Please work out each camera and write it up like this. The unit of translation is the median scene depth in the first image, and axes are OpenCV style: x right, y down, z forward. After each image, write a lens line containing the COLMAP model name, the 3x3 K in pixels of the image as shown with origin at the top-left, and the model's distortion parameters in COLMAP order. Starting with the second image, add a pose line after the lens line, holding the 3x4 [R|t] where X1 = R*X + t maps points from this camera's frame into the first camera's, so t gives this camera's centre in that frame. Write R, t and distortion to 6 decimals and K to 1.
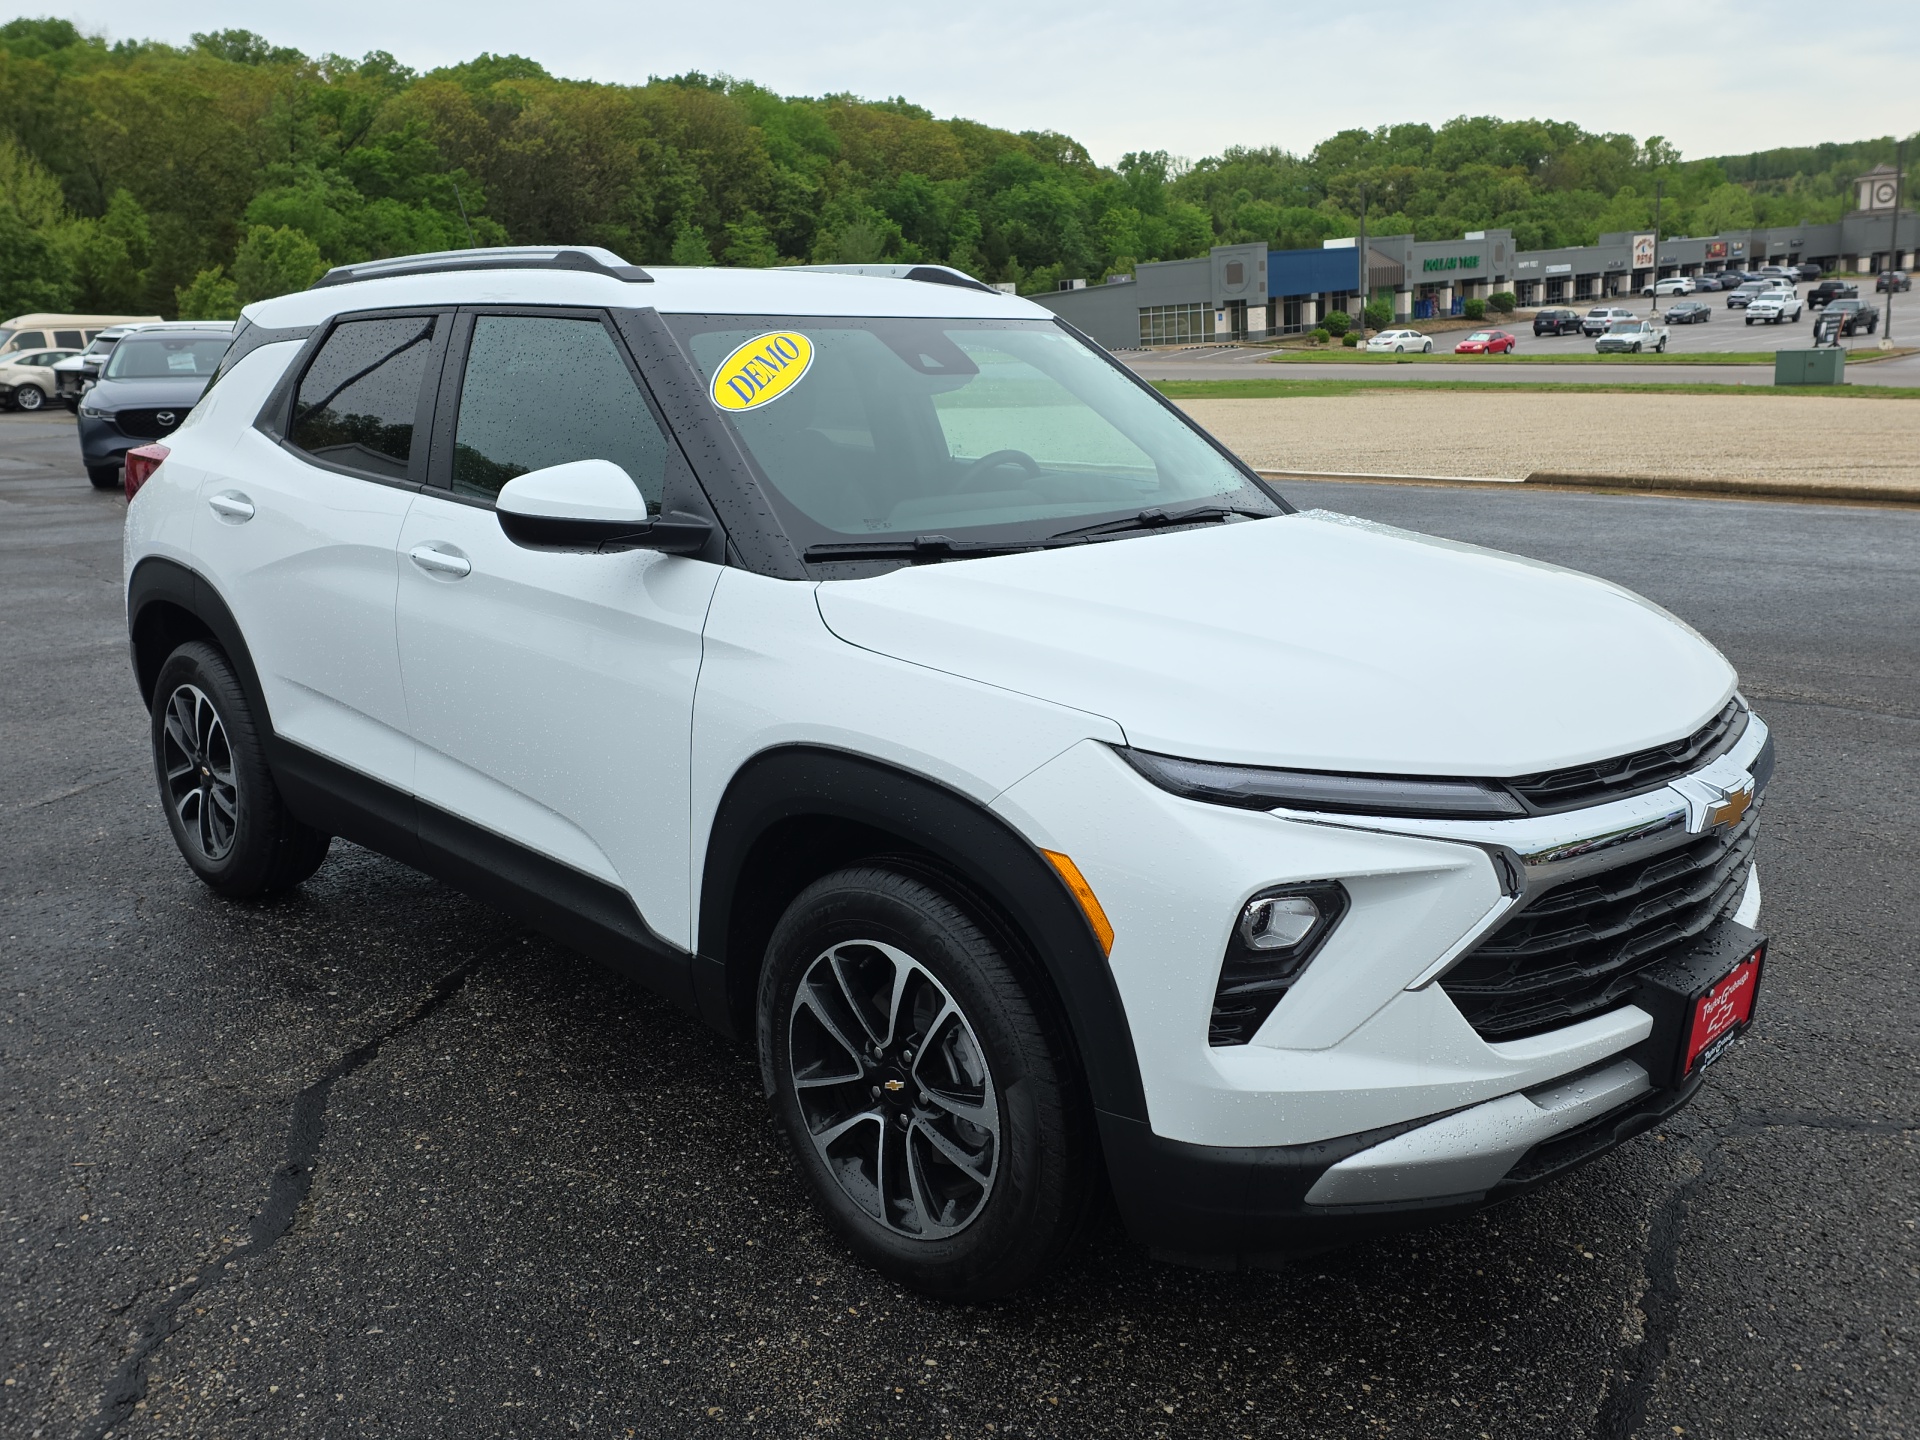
lens RADIAL K [[1576.4, 0, 955.3], [0, 1576.4, 693.5], [0, 0, 1]] dist [0.119658, -0.129478]
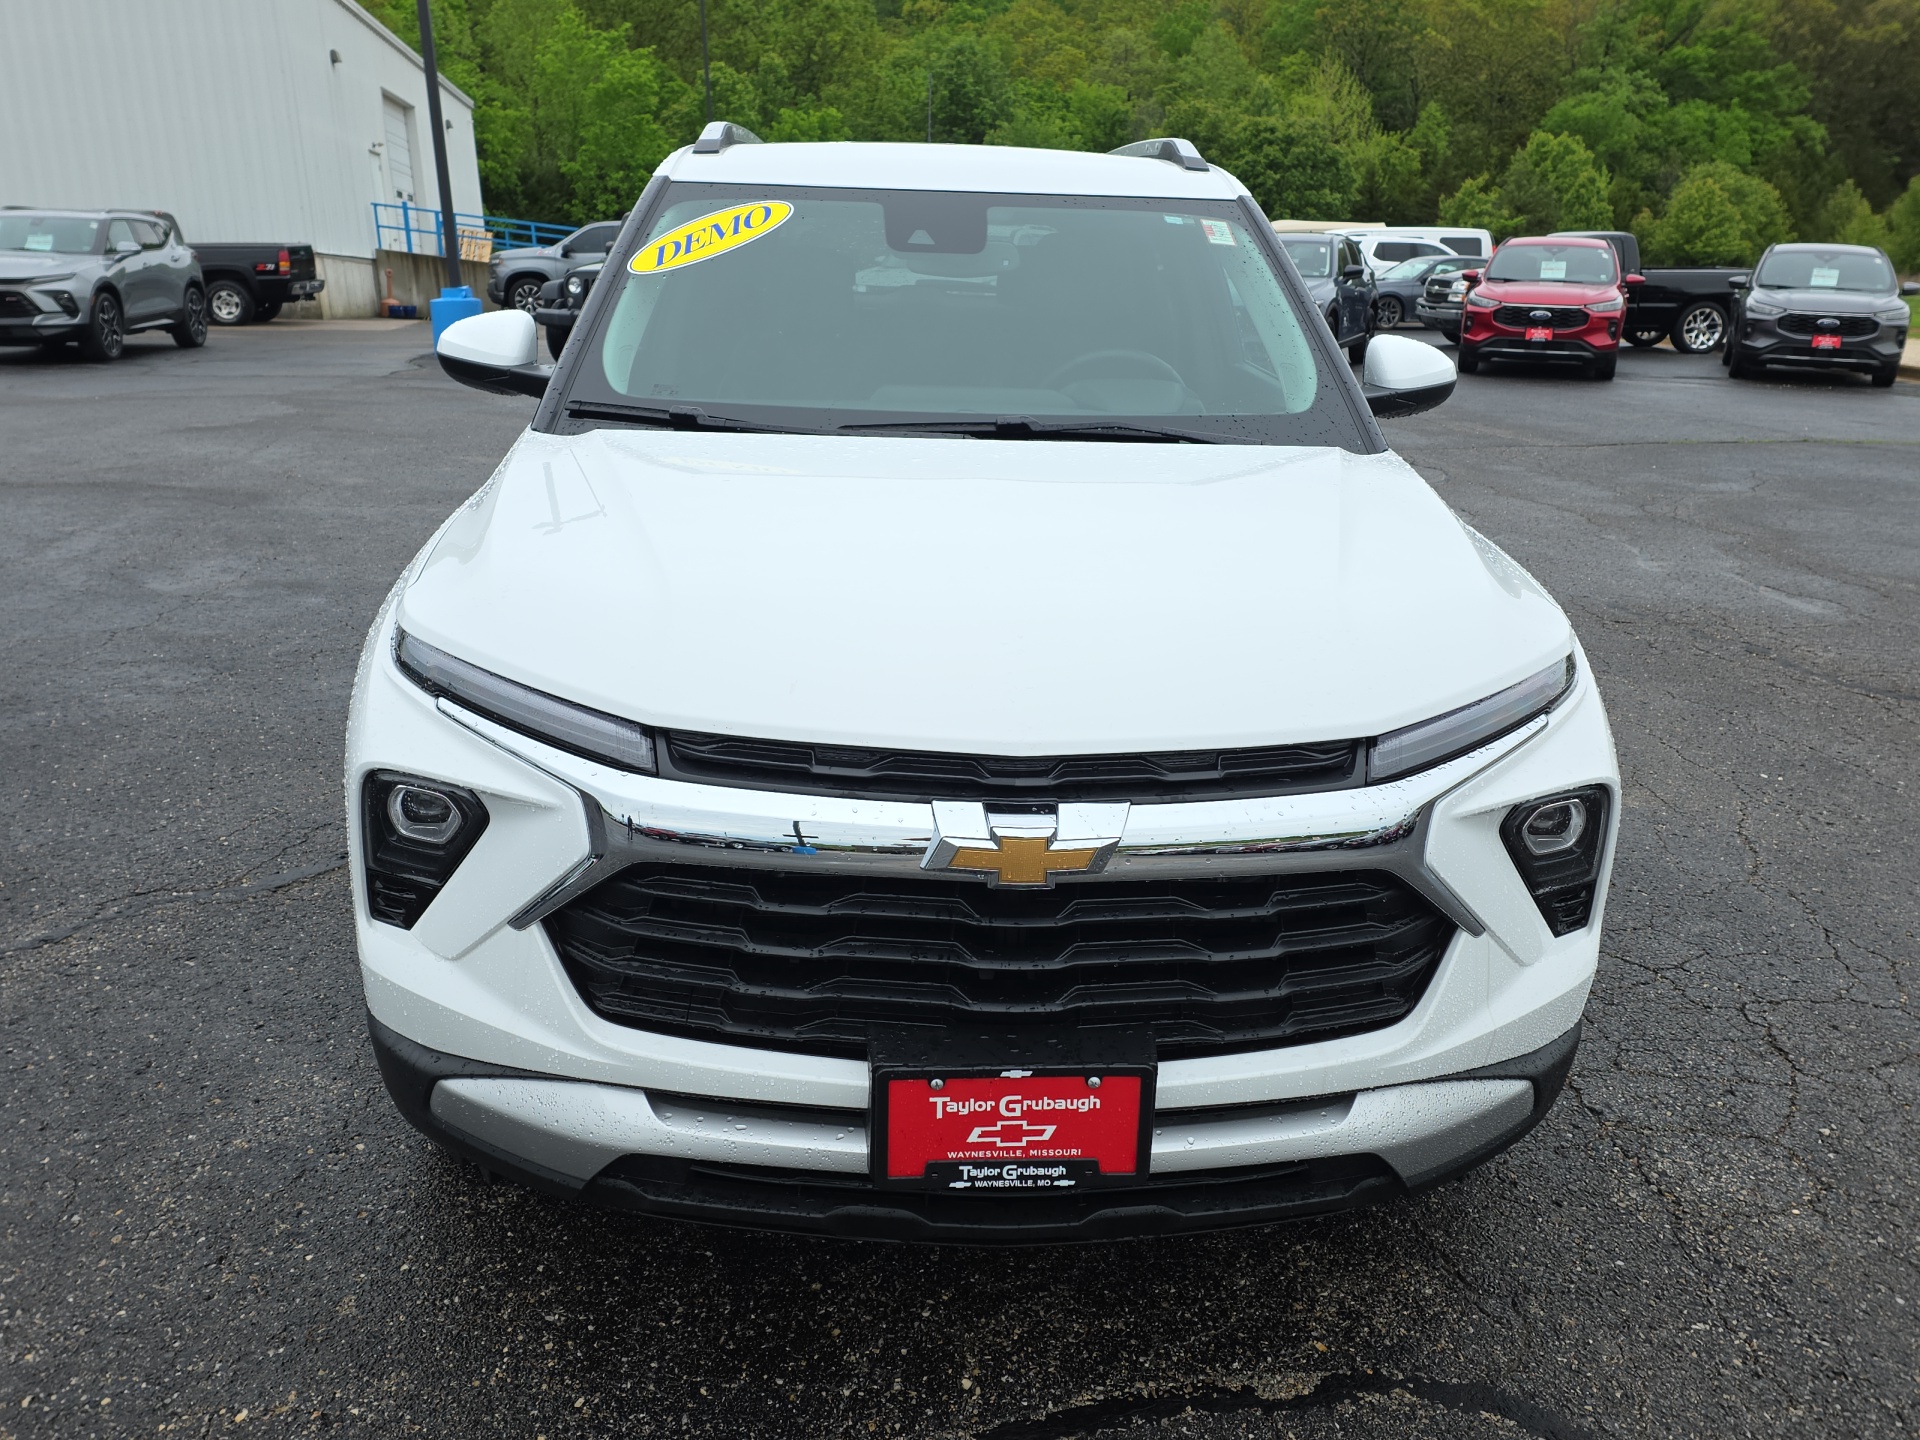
lens RADIAL K [[1576.4, 0, 955.3], [0, 1576.4, 693.5], [0, 0, 1]] dist [0.119658, -0.129478]
pose [[0.732667, 0.208794, -0.647768, 0.797890], [-0.172289, 0.977677, 0.120264, -0.073836], [0.658419, 0.023490, 0.752285, 0.377567]]
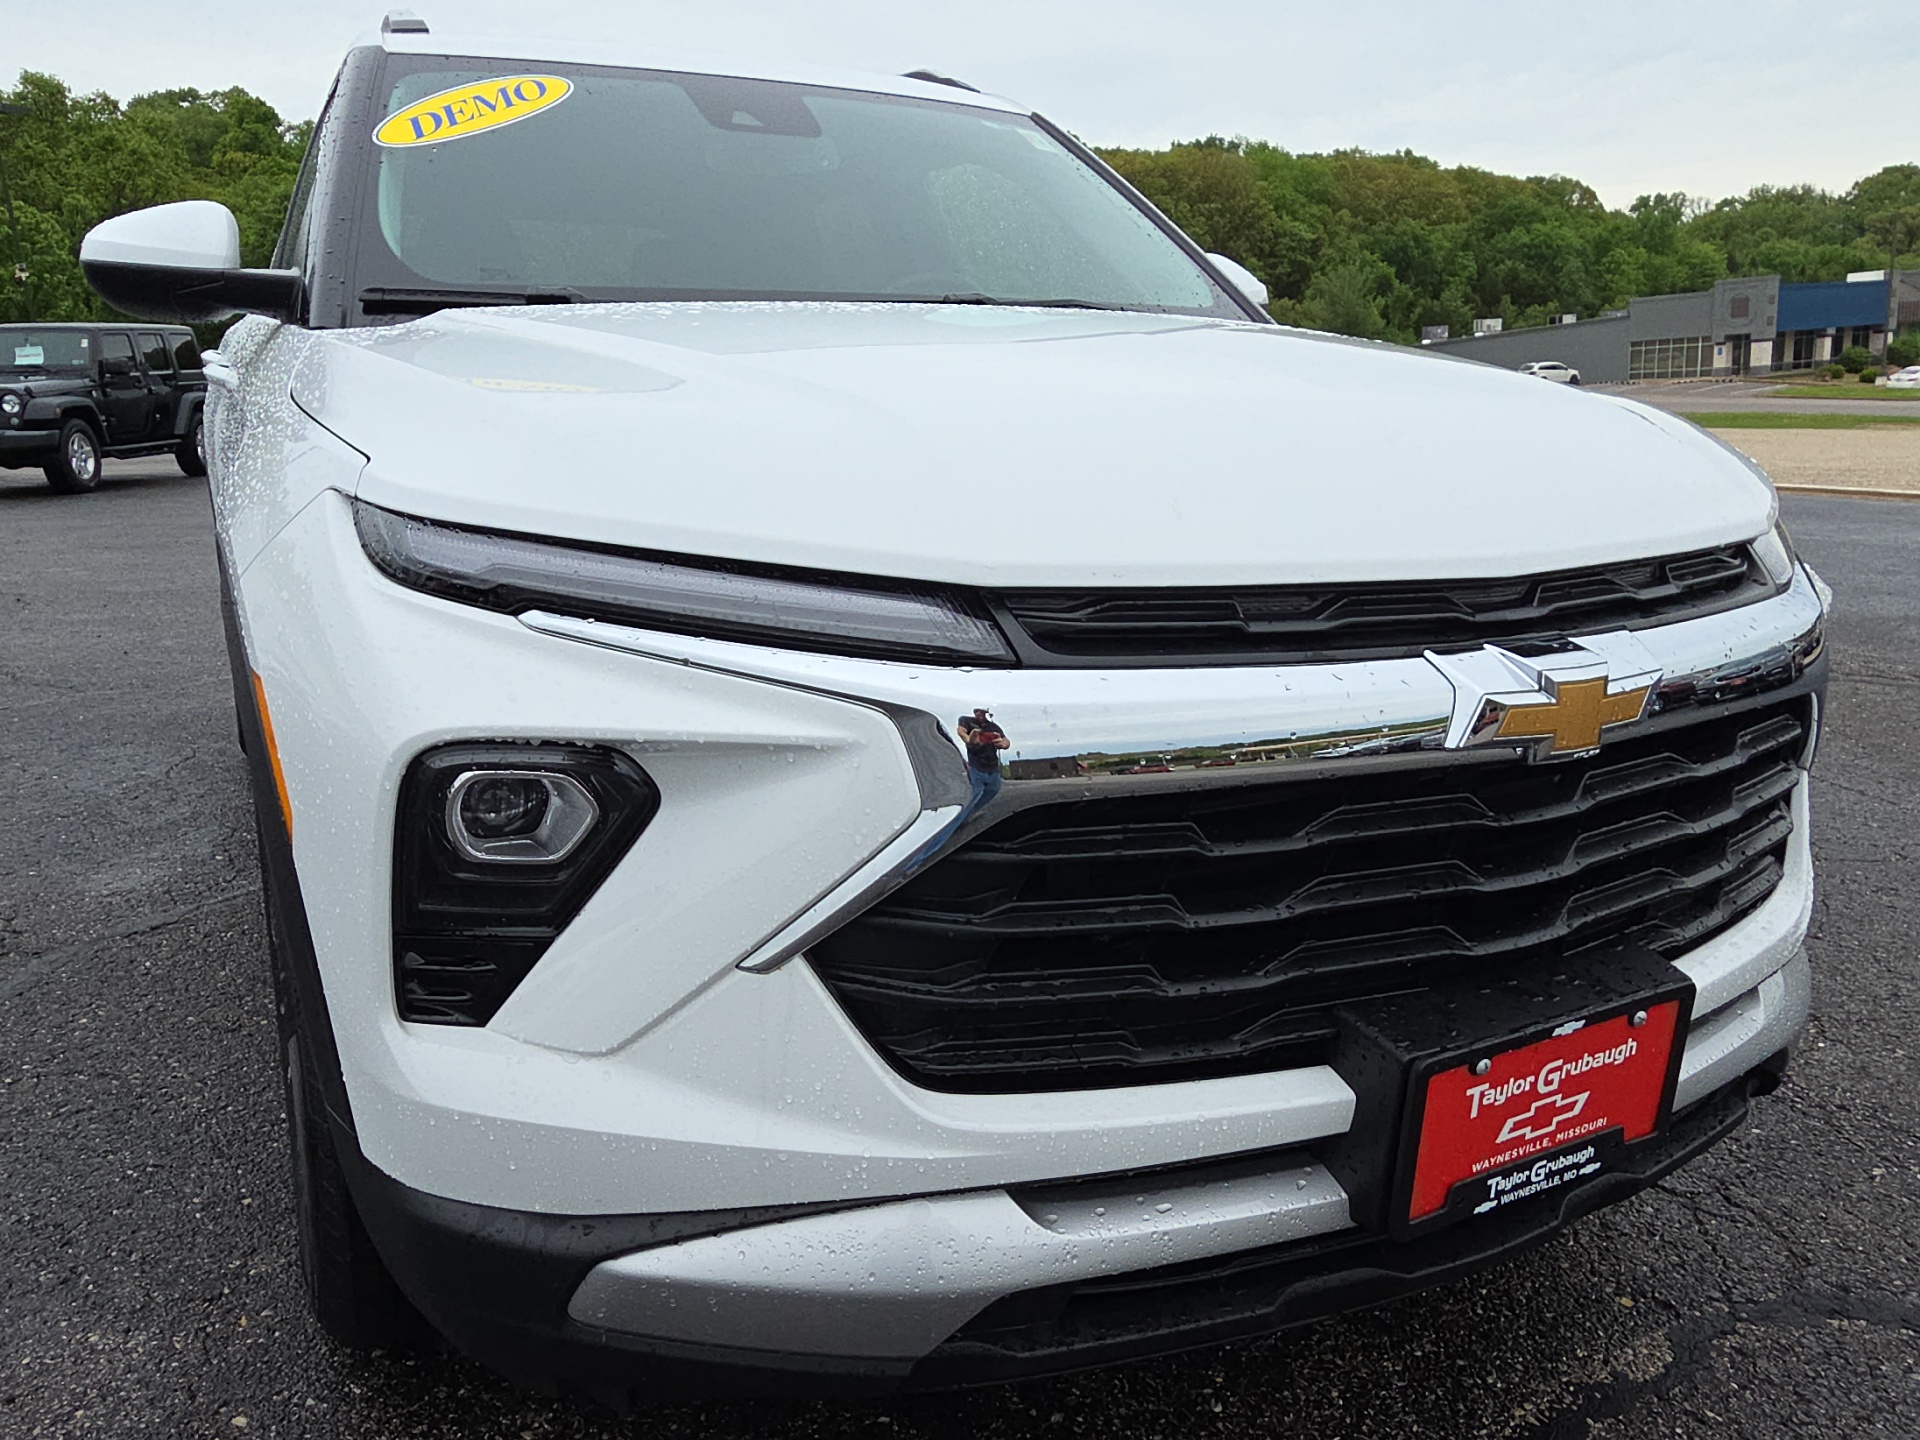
lens RADIAL K [[1424.9, 0, 941.4], [0, 1424.9, 731.7], [0, 0, 1]] dist [0.003527, 0.000484]
pose [[0.946583, 0.080479, -0.312256, 0.380213], [-0.072625, 0.996683, 0.036720, 0.065591], [0.314175, -0.012080, 0.949288, 0.444735]]
